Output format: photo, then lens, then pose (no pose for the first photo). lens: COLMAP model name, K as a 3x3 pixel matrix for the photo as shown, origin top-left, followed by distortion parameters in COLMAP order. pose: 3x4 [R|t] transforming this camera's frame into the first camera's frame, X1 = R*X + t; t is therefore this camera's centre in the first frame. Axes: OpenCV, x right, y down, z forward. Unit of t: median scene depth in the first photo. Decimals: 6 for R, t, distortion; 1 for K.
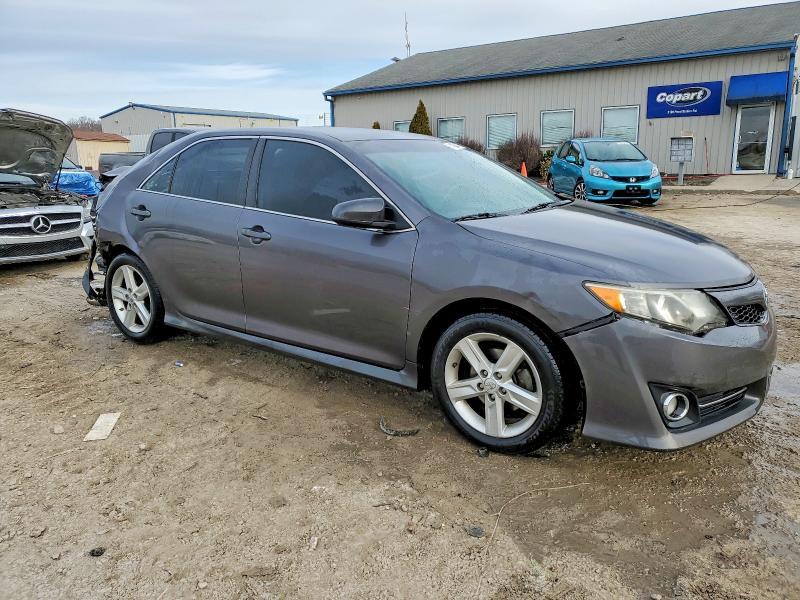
lens RADIAL K [[638.2, 0, 400.0], [0, 638.2, 300.0], [0, 0, 1]] dist [0.029209, -0.002815]
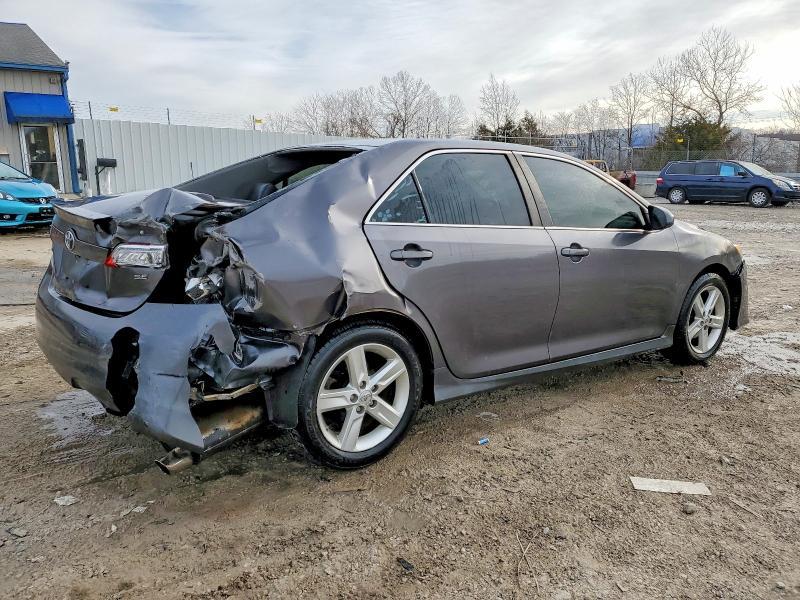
lens RADIAL K [[638.2, 0, 400.0], [0, 638.2, 300.0], [0, 0, 1]] dist [0.029209, -0.002815]
pose [[0.287868, -0.180019, 0.940598, -0.358304], [0.208720, 0.970357, 0.121836, -0.059949], [-0.934649, 0.161249, 0.316908, 0.277818]]
